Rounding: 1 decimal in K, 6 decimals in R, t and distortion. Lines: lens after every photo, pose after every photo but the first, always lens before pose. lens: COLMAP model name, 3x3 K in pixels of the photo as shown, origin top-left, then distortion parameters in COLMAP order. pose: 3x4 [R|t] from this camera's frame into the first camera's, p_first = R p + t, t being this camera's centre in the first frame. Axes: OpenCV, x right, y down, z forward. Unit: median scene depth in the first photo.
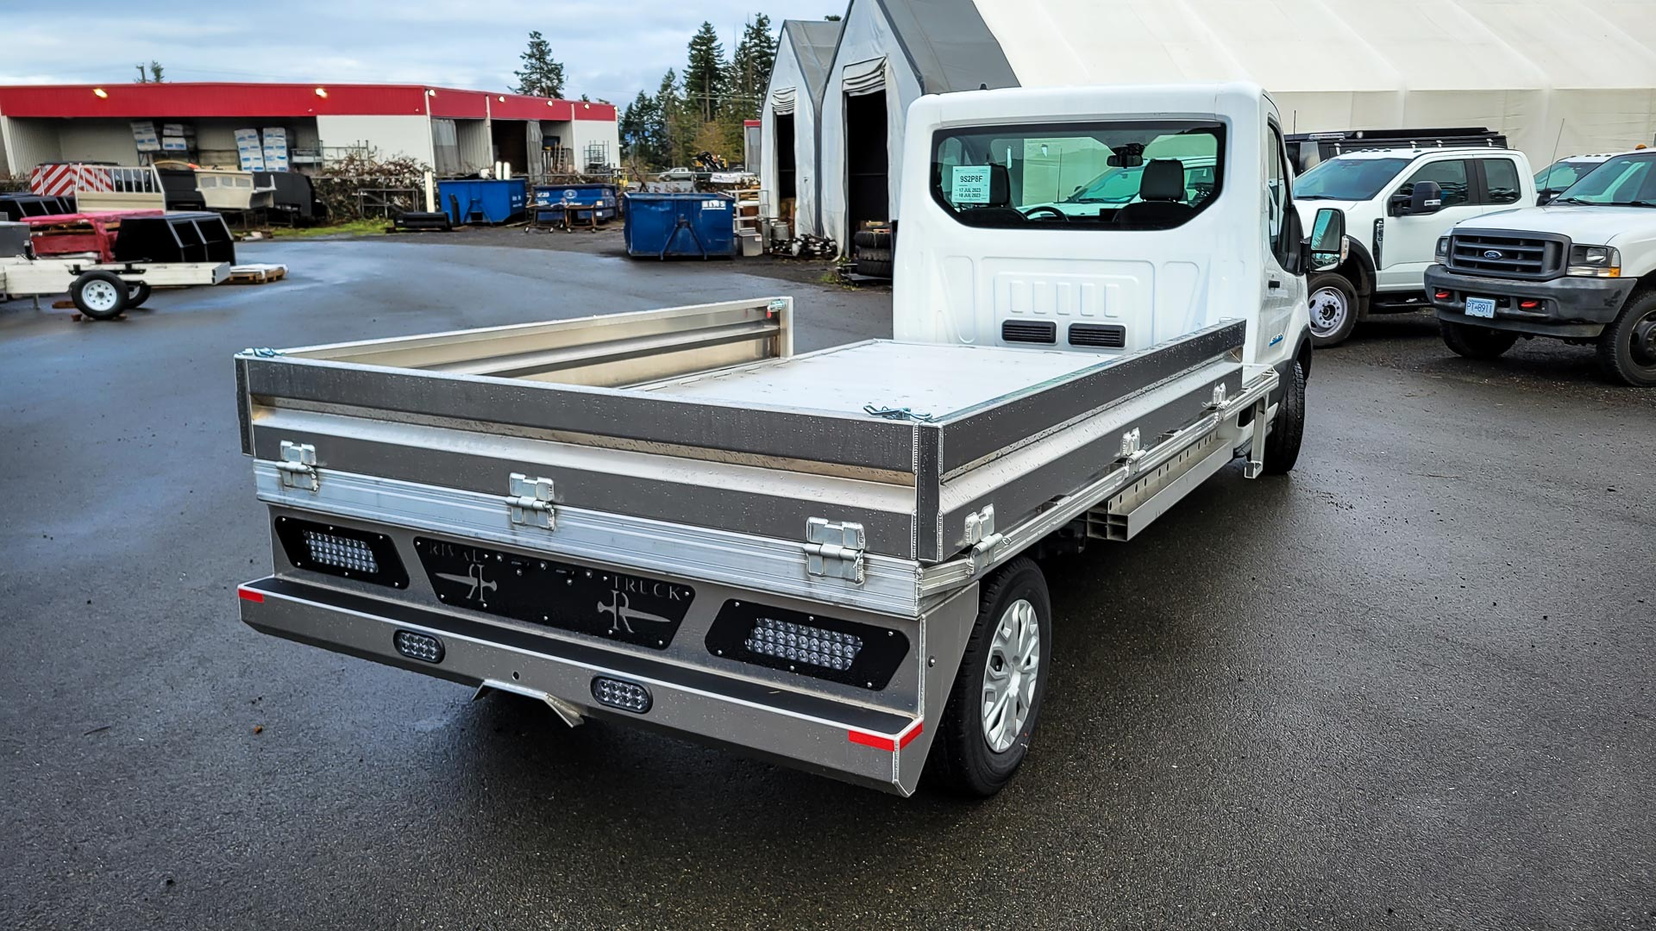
lens RADIAL K [[1230.1, 0, 828.0], [0, 1230.1, 465.5], [0, 0, 1]] dist [0.068529, -0.063202]
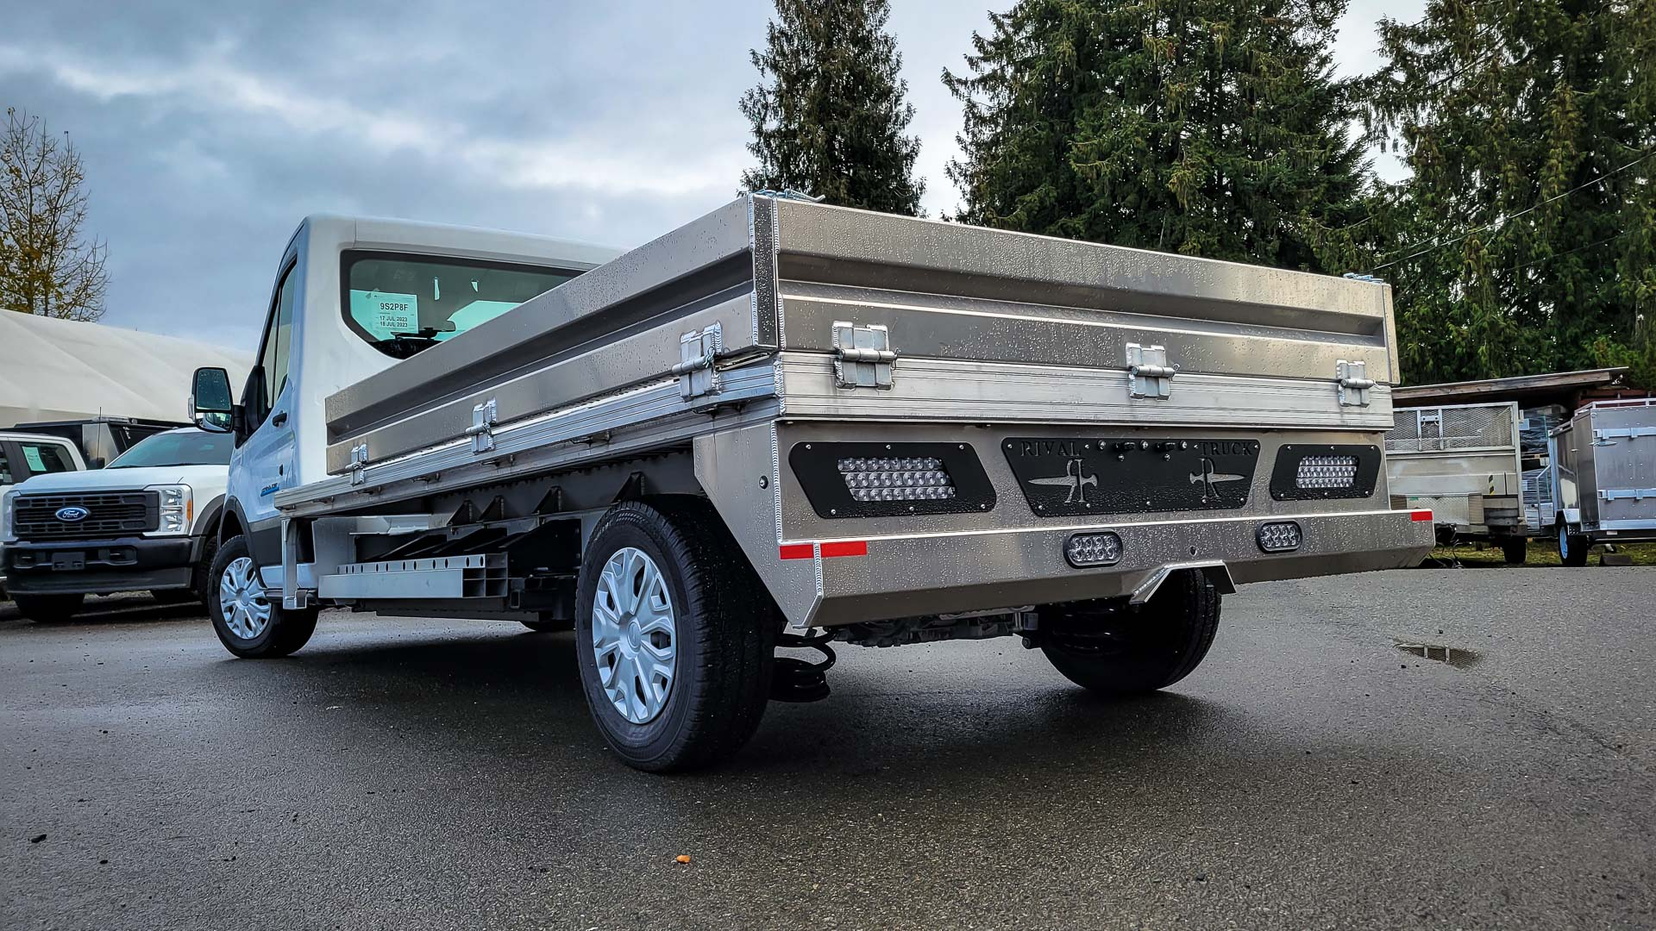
lens RADIAL K [[1230.1, 0, 828.0], [0, 1230.1, 465.5], [0, 0, 1]] dist [0.068529, -0.063202]
pose [[0.407478, 0.032992, 0.912619, -1.144451], [0.244764, 0.958838, -0.143948, 0.166656], [-0.879802, 0.282032, 0.382630, 0.827929]]
